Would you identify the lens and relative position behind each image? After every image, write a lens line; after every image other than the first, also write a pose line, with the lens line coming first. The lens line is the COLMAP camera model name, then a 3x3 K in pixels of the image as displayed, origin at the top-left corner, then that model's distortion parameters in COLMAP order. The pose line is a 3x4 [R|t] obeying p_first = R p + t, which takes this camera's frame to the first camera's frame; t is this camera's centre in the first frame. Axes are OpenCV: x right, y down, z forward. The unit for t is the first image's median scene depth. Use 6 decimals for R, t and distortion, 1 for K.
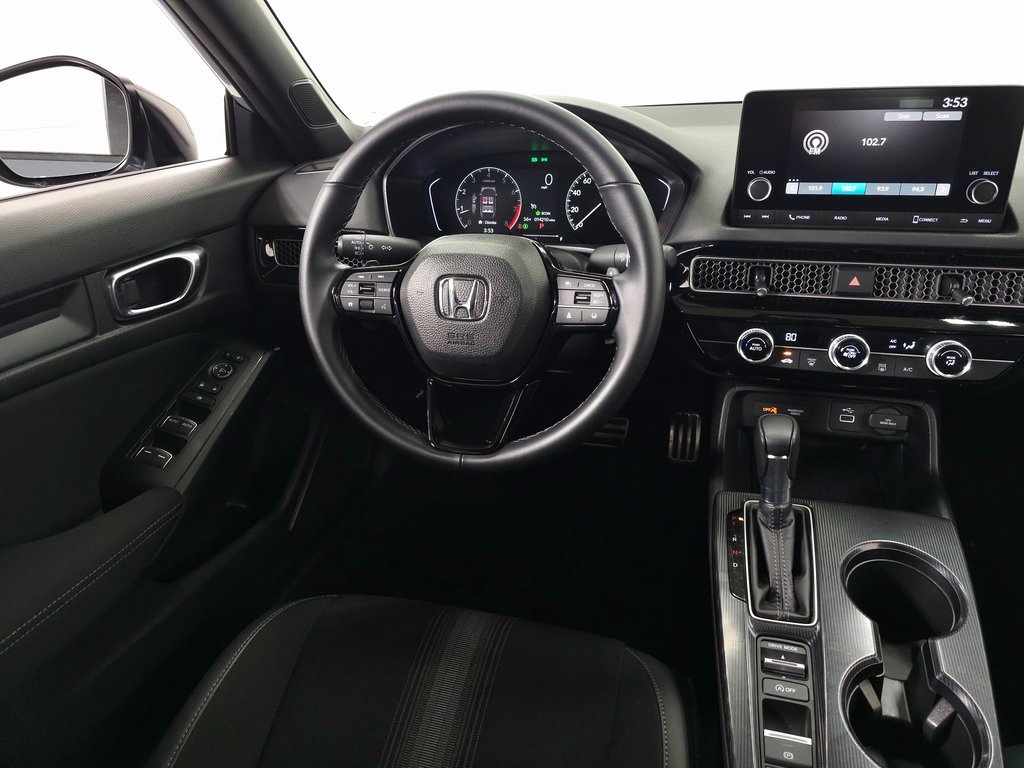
lens RADIAL K [[699.6, 0, 511.4], [0, 699.6, 381.0], [0, 0, 1]] dist [0.044724, -0.056568]
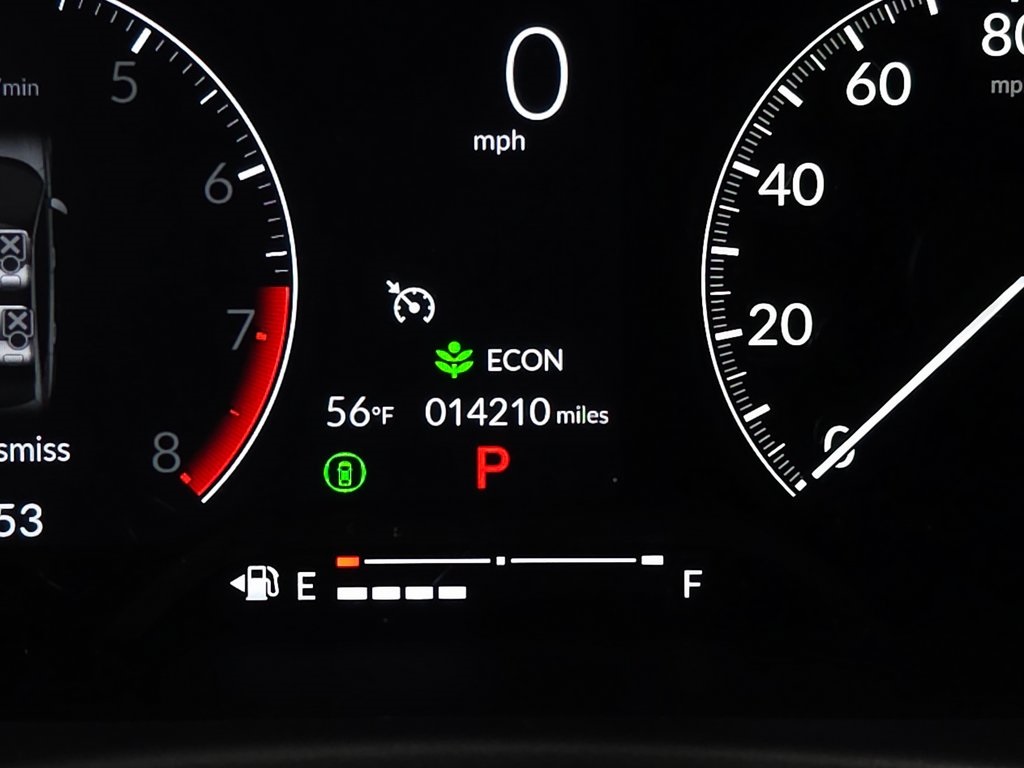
lens RADIAL K [[699.6, 0, 511.7], [0, 699.6, 383.3], [0, 0, 1]] dist [0.044724, -0.056568]
pose [[0.947078, -0.049084, 0.317230, 0.013210], [0.087384, 0.990341, -0.107649, -0.288020], [-0.308882, 0.129673, 0.942219, 1.151991]]
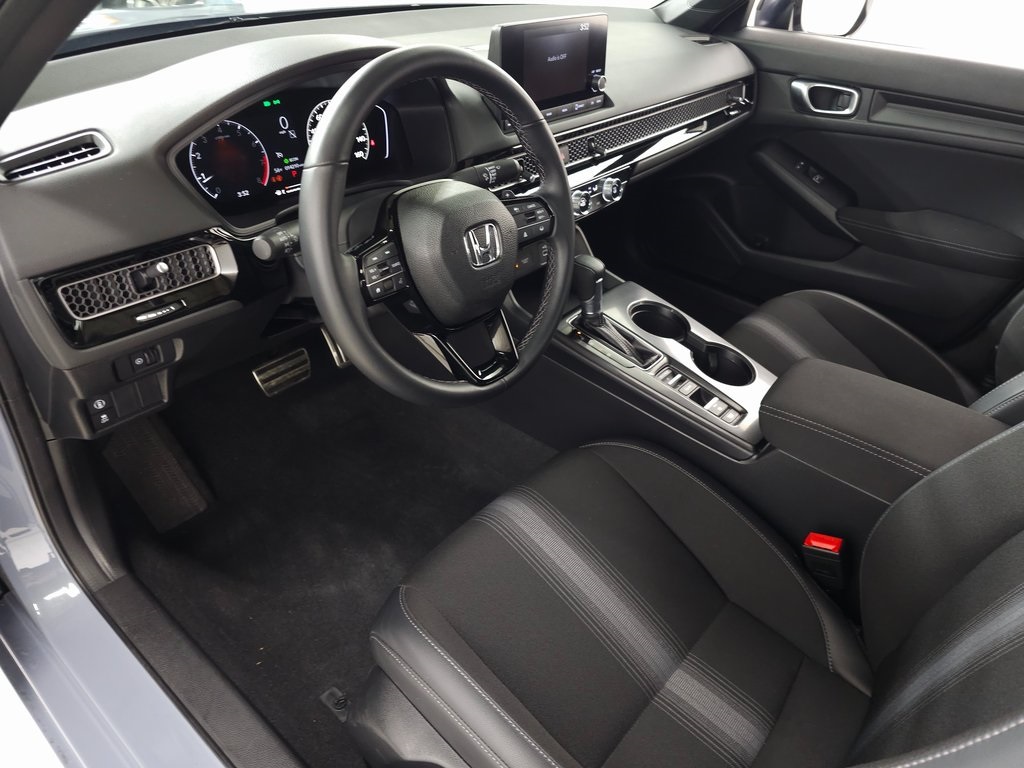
lens RADIAL K [[699.6, 0, 504.9], [0, 699.6, 391.4], [0, 0, 1]] dist [0.044724, -0.056568]
pose [[0.408762, -0.468230, 0.783374, -0.944084], [0.336293, 0.875237, 0.347660, -0.257456], [-0.848422, 0.121333, 0.515226, 0.389018]]
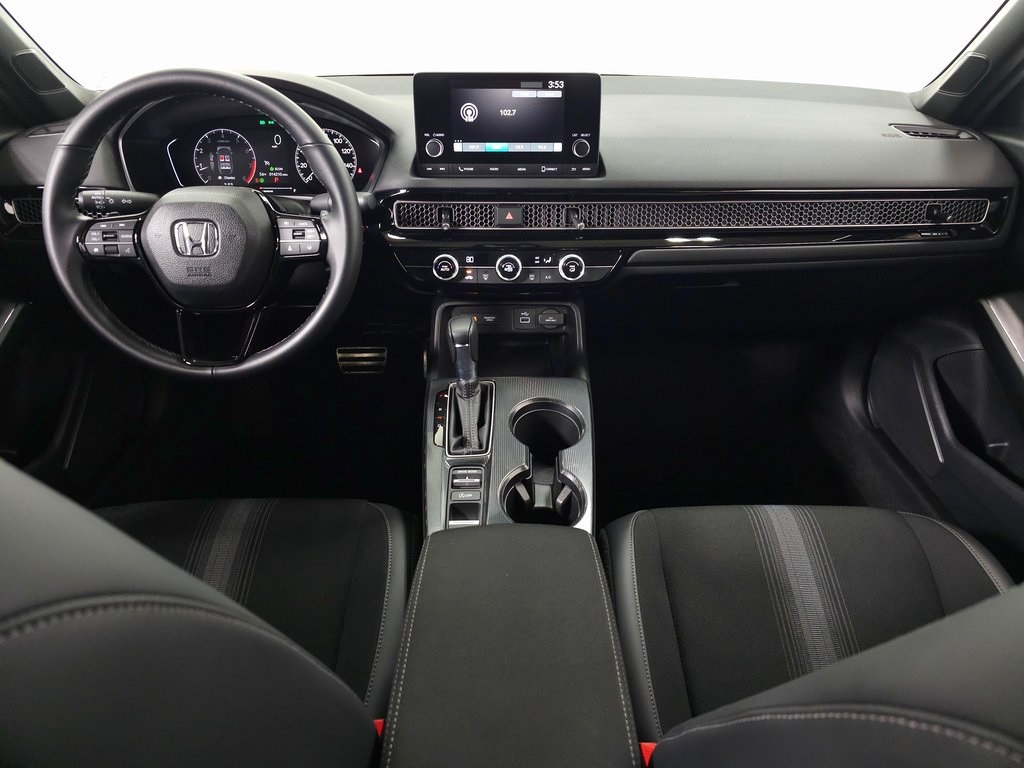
lens RADIAL K [[699.6, 0, 529.9], [0, 699.6, 383.5], [0, 0, 1]] dist [0.044724, -0.056568]
pose [[0.952928, -0.104778, 0.284516, 0.098680], [0.088000, 0.993575, 0.071162, 0.088769], [-0.290144, -0.042775, 0.956026, -0.331959]]
